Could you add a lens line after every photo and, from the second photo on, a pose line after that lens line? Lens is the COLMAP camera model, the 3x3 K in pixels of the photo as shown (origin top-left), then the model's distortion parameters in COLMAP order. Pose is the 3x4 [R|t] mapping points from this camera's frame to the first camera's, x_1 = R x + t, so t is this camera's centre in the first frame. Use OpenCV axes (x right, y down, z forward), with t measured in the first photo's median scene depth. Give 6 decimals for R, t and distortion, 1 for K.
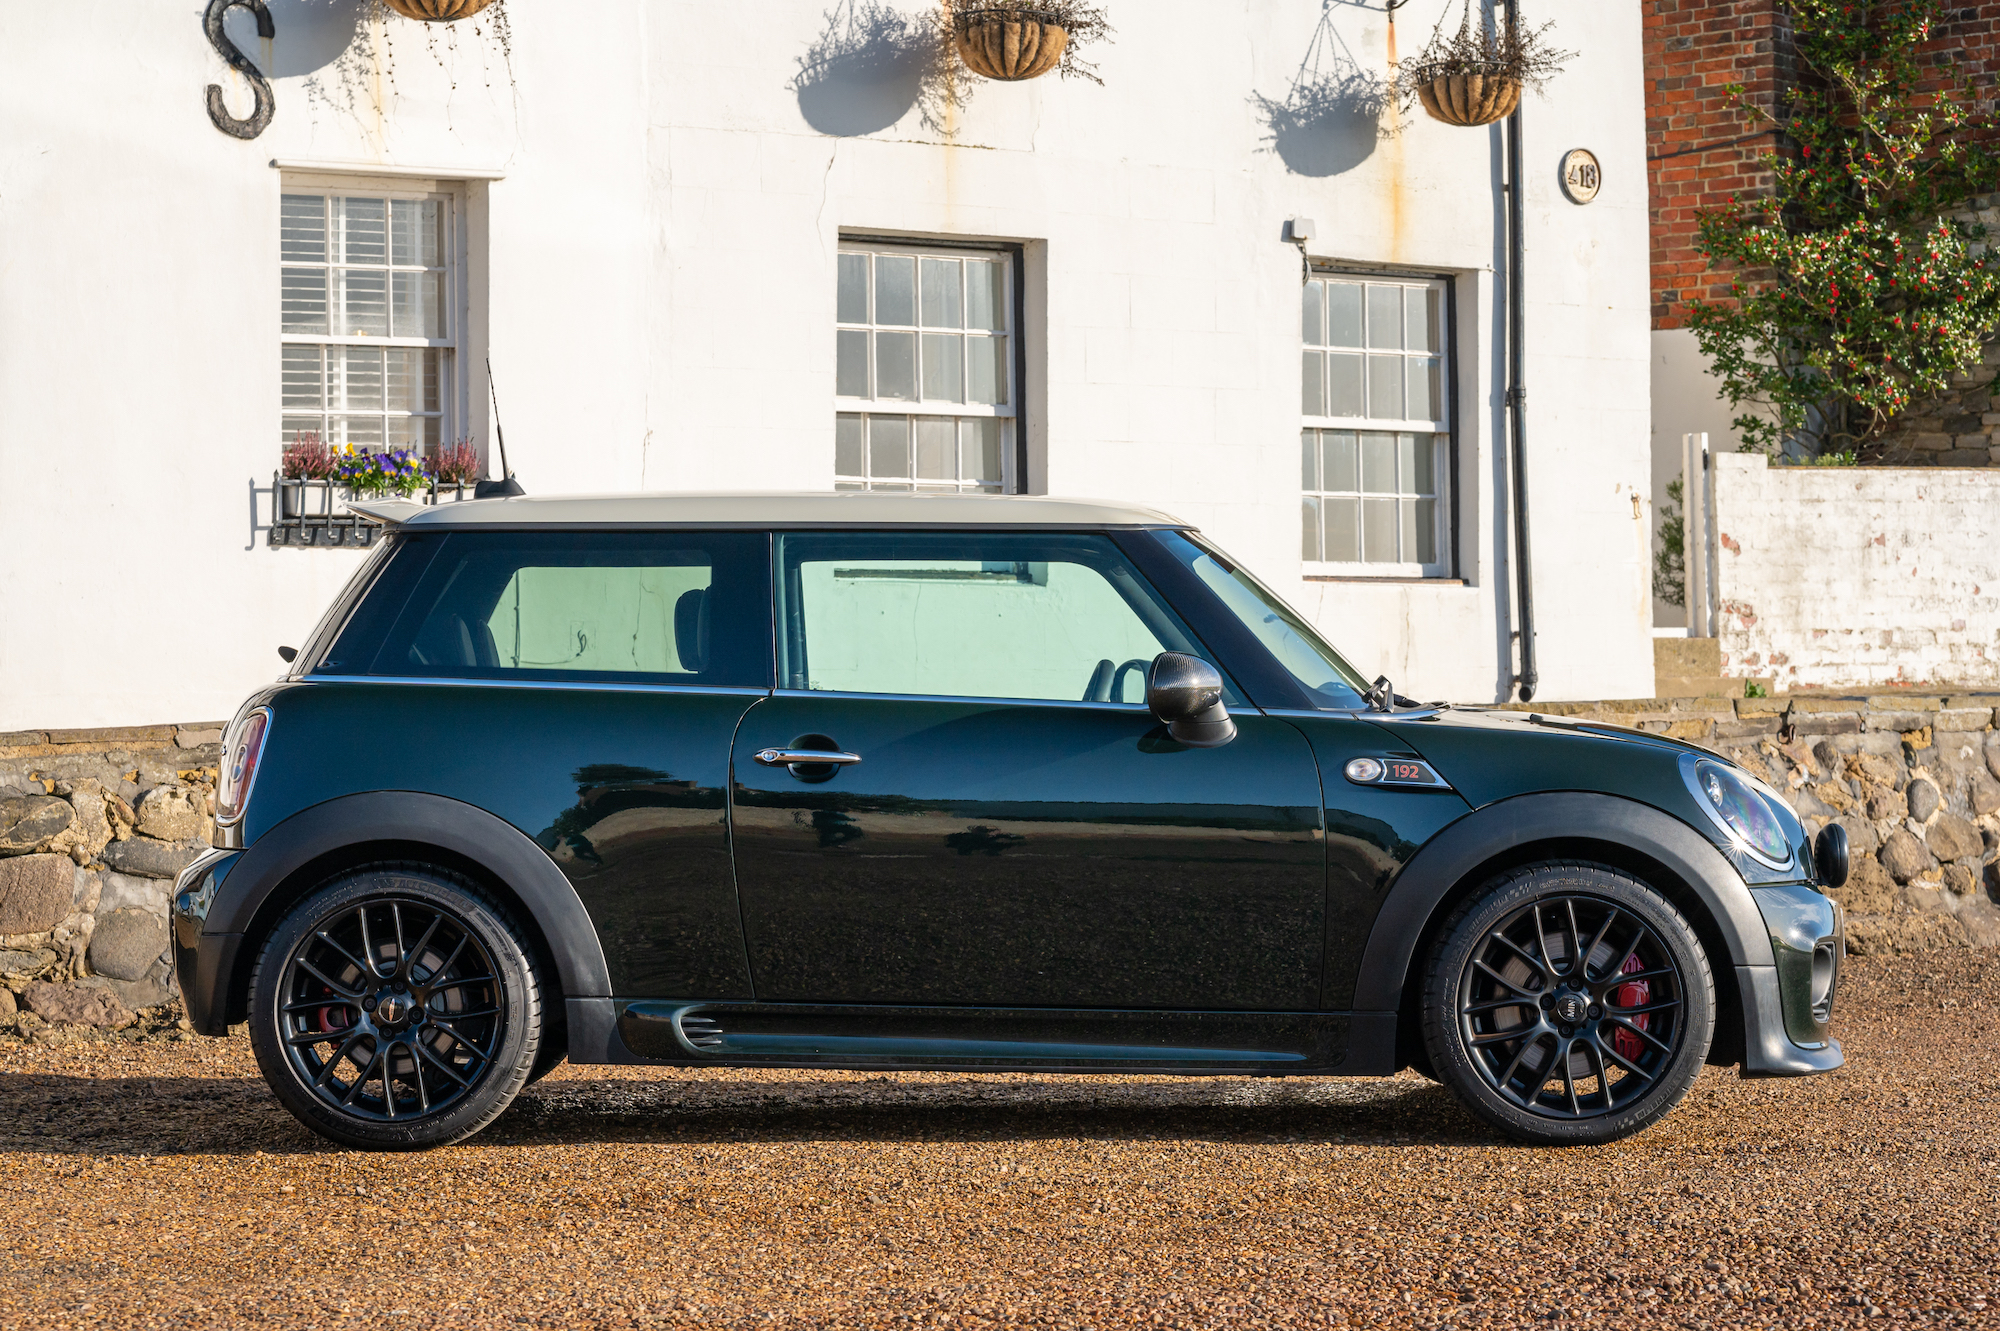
lens RADIAL K [[4960.0, 0, 1000.0], [0, 4960.0, 665.5], [0, 0, 1]] dist [-0.108235, 0.966090]
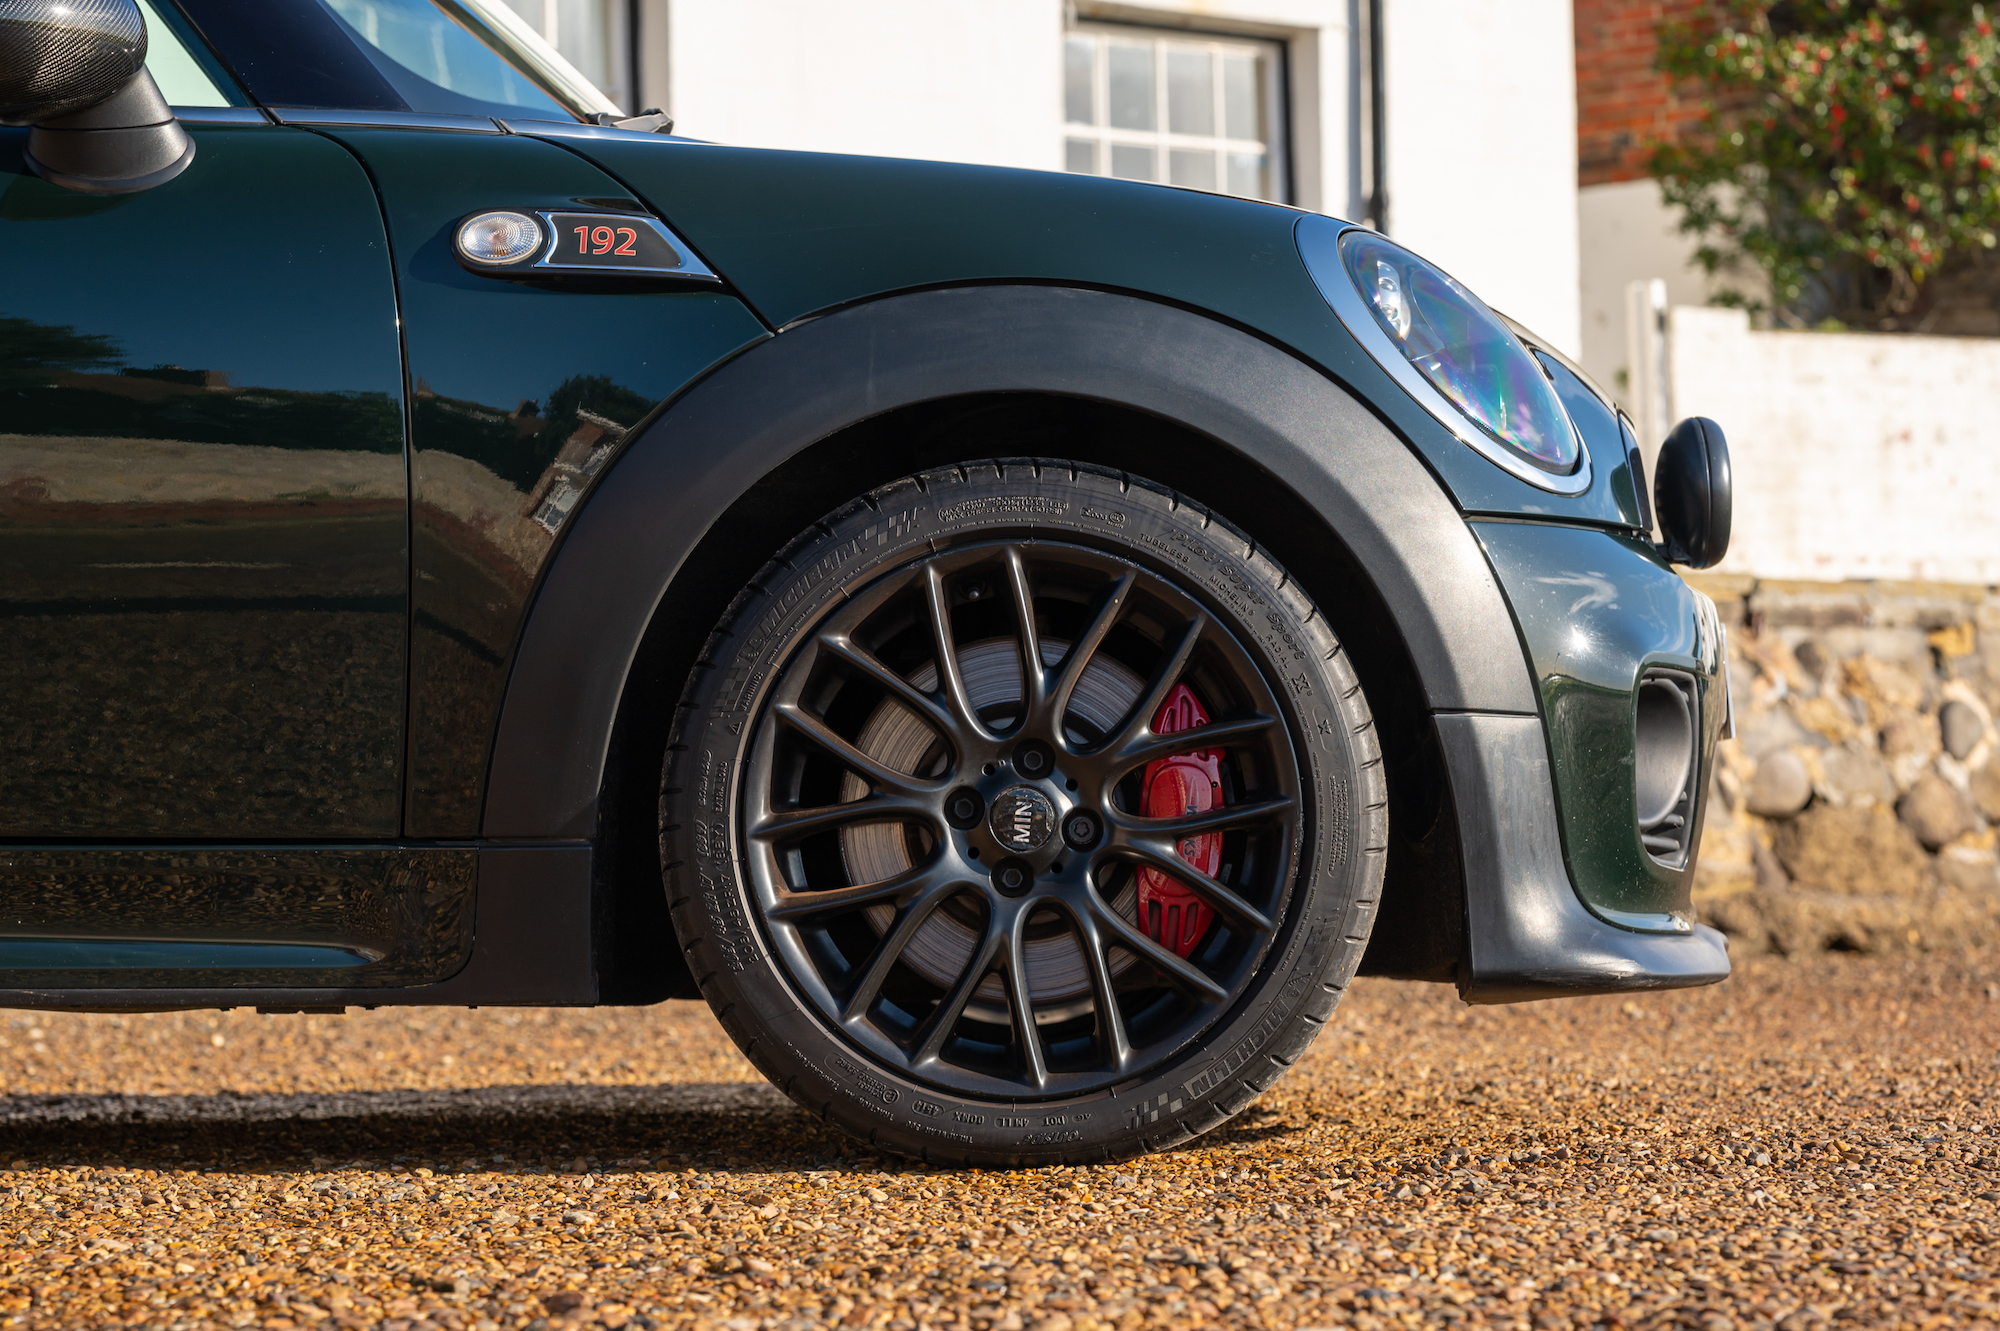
lens RADIAL K [[4960.0, 0, 1000.0], [0, 4960.0, 665.5], [0, 0, 1]] dist [-0.108235, 0.966090]
pose [[0.999800, -0.015173, -0.013031, 0.116627], [0.014730, 0.999331, -0.033463, 0.068659], [0.013530, 0.033264, 0.999355, 0.588469]]
